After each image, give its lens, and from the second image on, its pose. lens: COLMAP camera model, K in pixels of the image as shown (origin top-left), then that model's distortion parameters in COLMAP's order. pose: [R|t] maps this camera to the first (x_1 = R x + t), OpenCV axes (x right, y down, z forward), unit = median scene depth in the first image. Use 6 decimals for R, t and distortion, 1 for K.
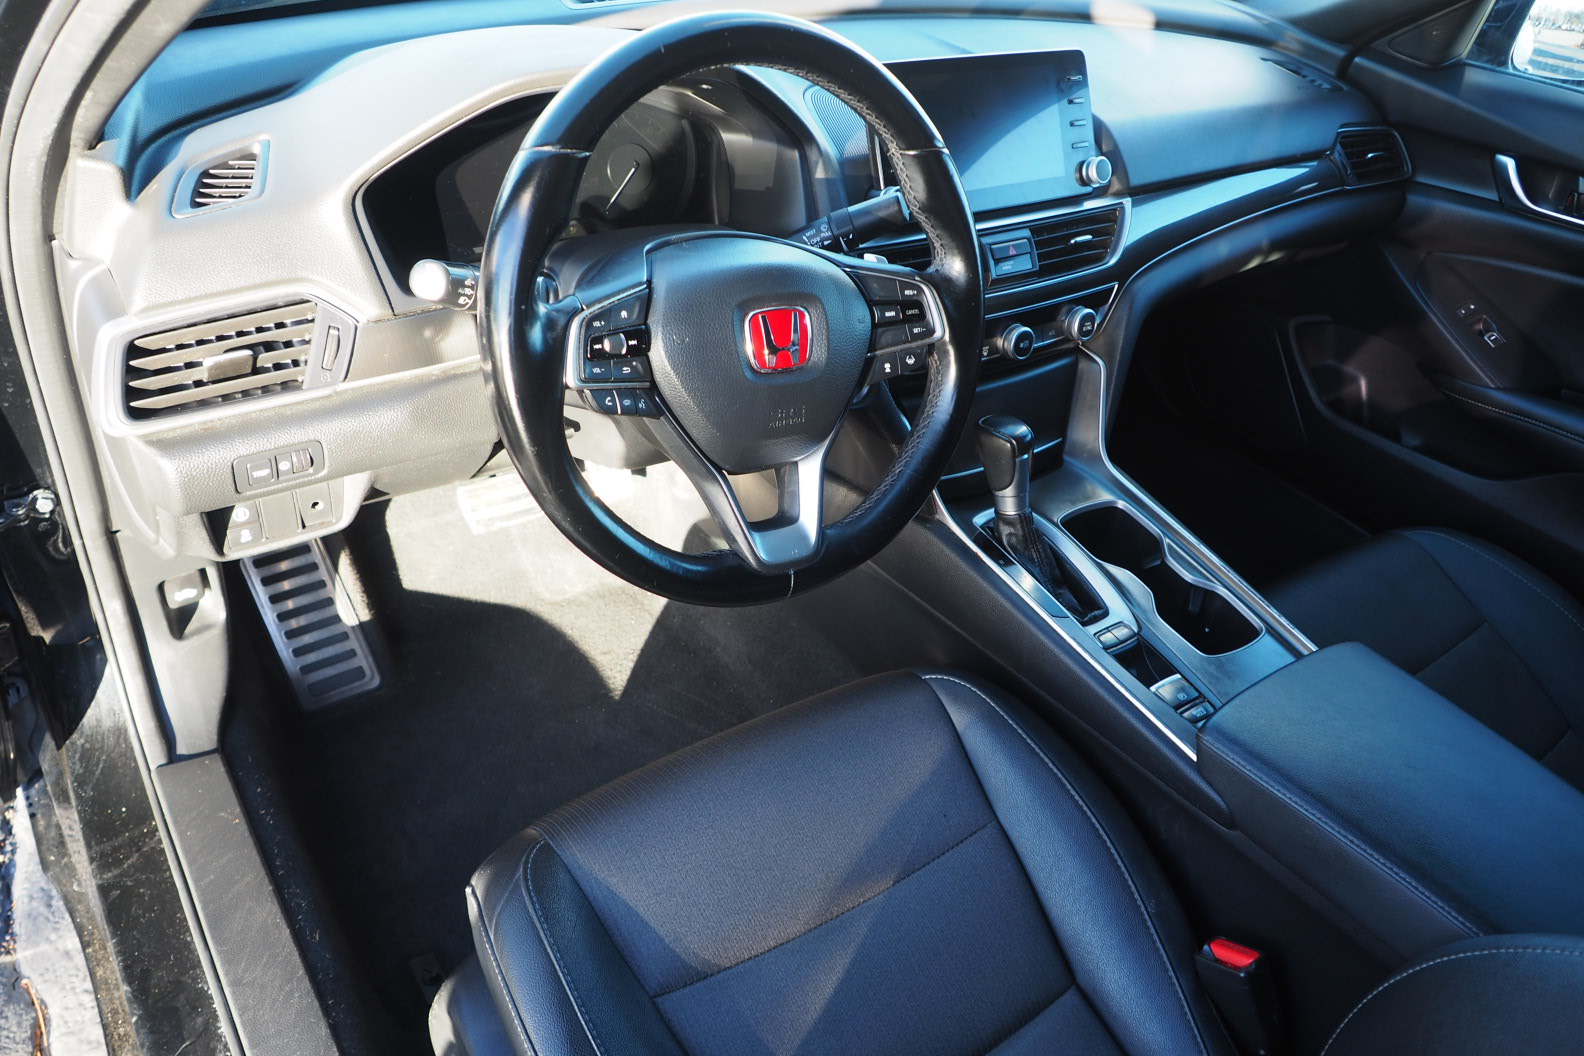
lens RADIAL K [[1113.3, 0, 787.0], [0, 1113.3, 535.8], [0, 0, 1]] dist [0.006094, 0.002459]
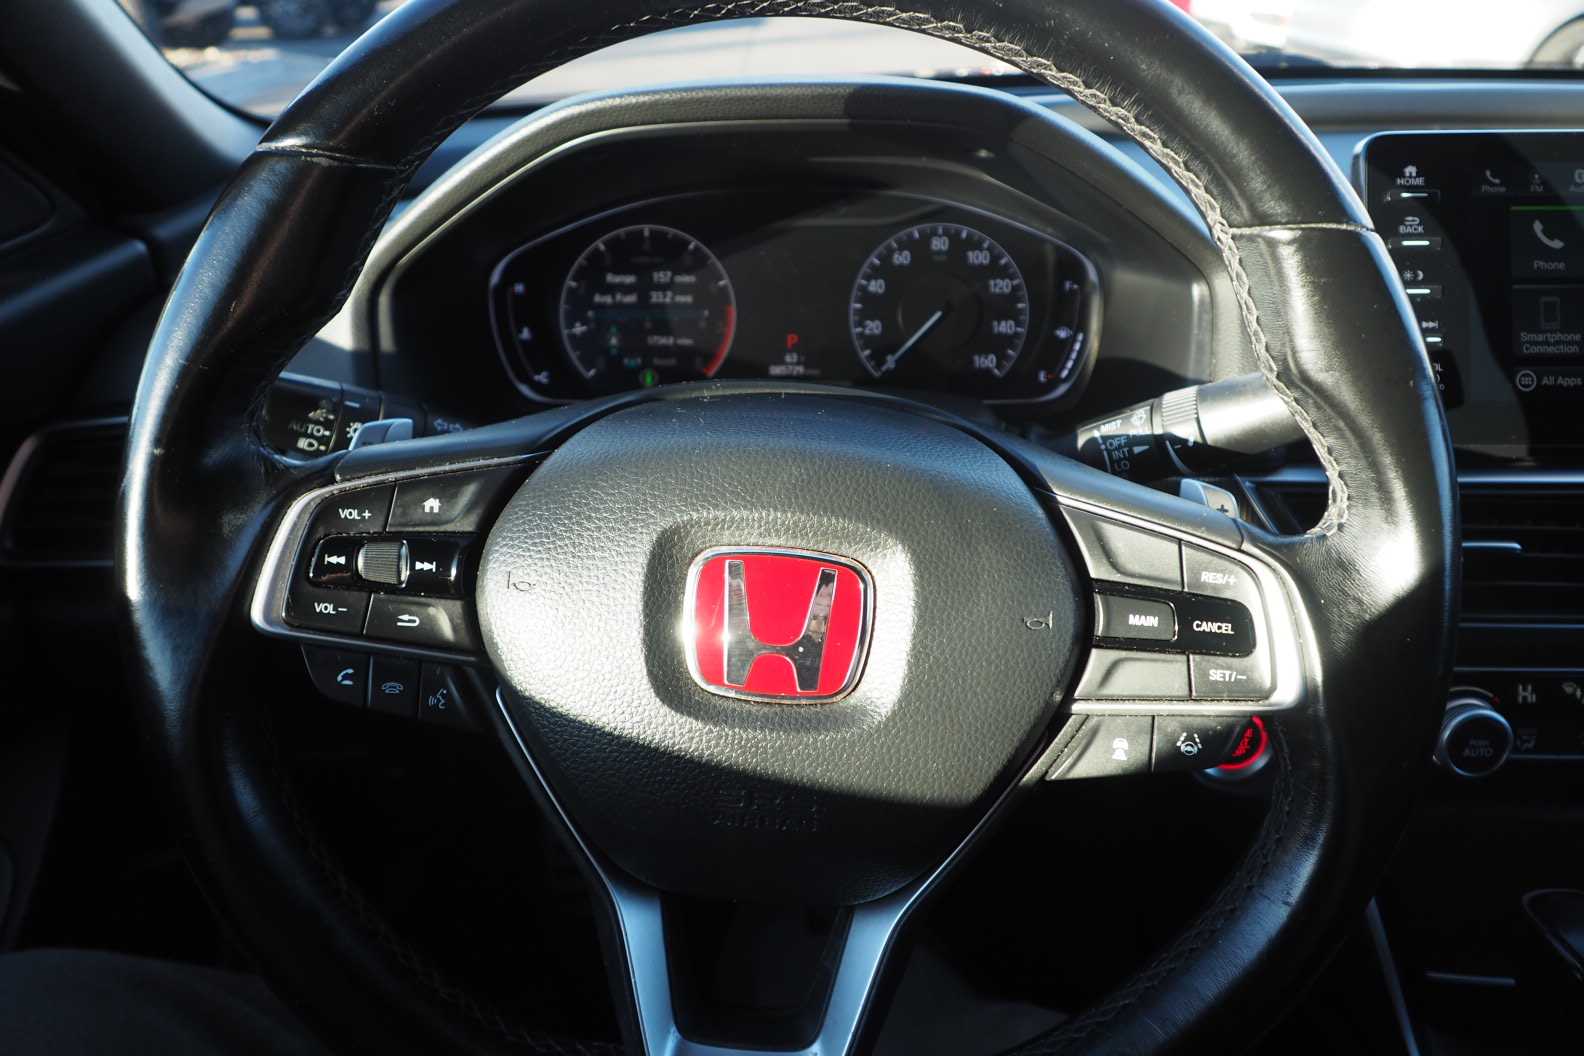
lens RADIAL K [[1070.8, 0, 796.9], [0, 1070.8, 529.5], [0, 0, 1]] dist [-0.037307, -0.000018]
pose [[0.808092, 0.161470, -0.566493, 0.200212], [-0.265041, 0.958518, -0.104866, -0.156325], [0.526061, 0.234885, 0.817367, 0.613258]]
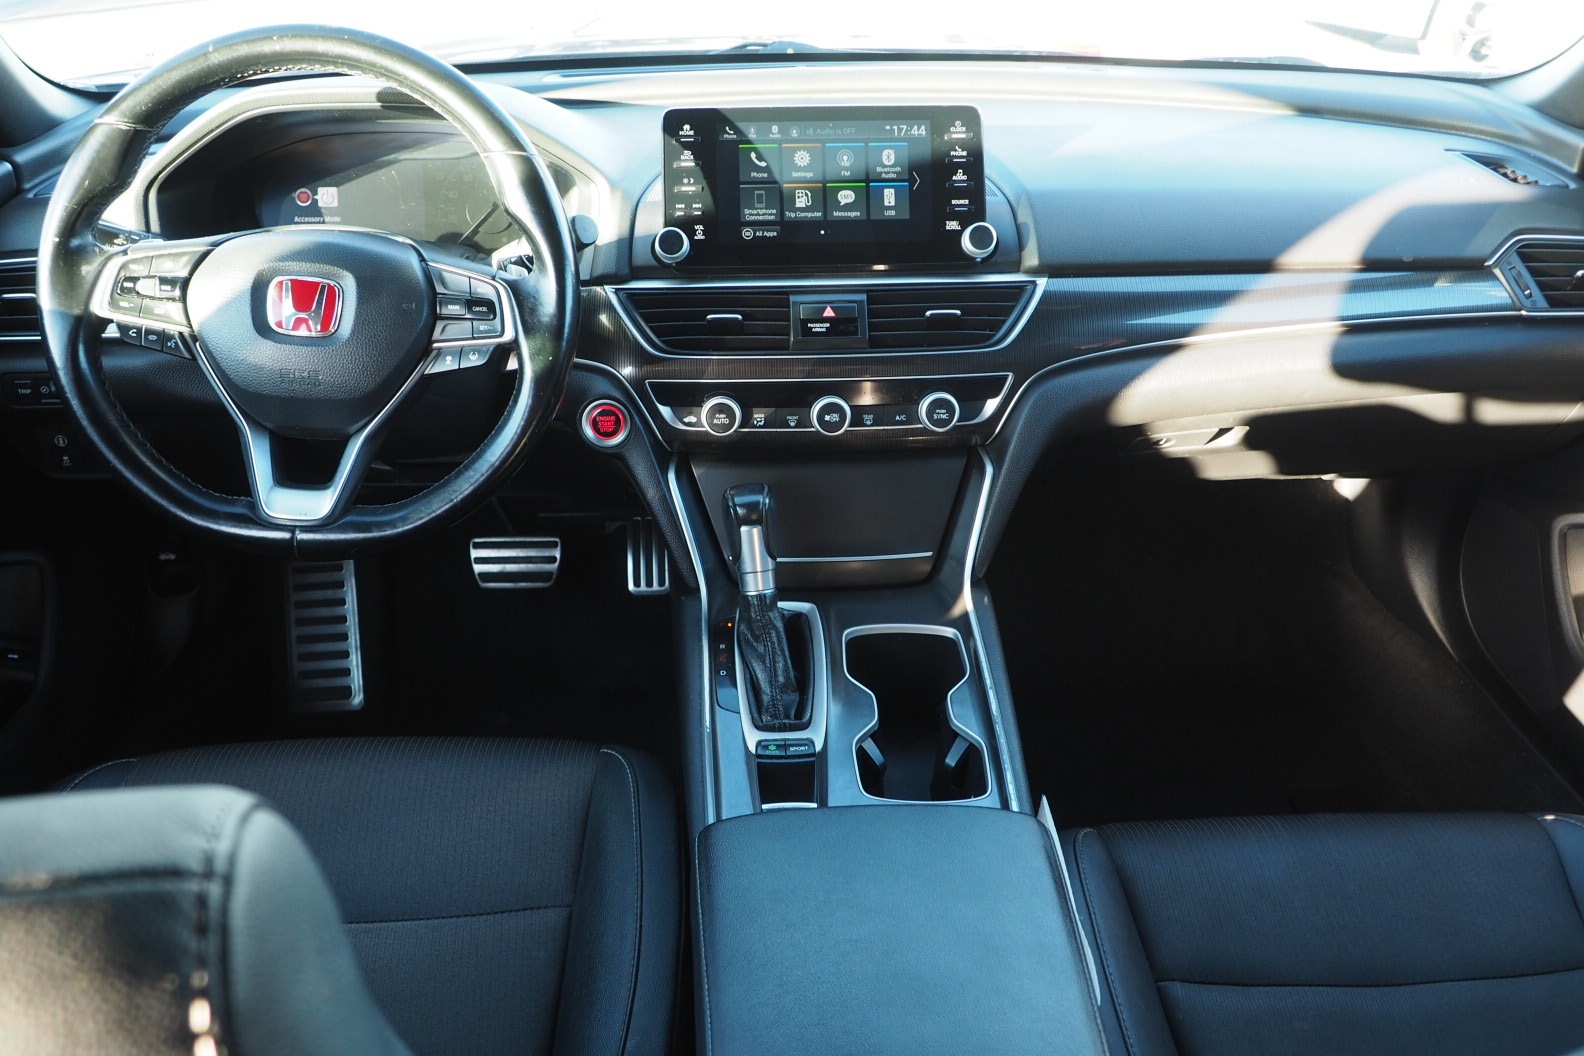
lens RADIAL K [[1361.4, 0, 802.3], [0, 1361.4, 531.4], [0, 0, 1]] dist [-0.009761, 0.010306]
pose [[0.841337, 0.138334, -0.522510, 1.016261], [-0.245819, 0.958865, -0.141956, 0.091009], [0.481379, 0.247876, 0.840733, 0.167974]]
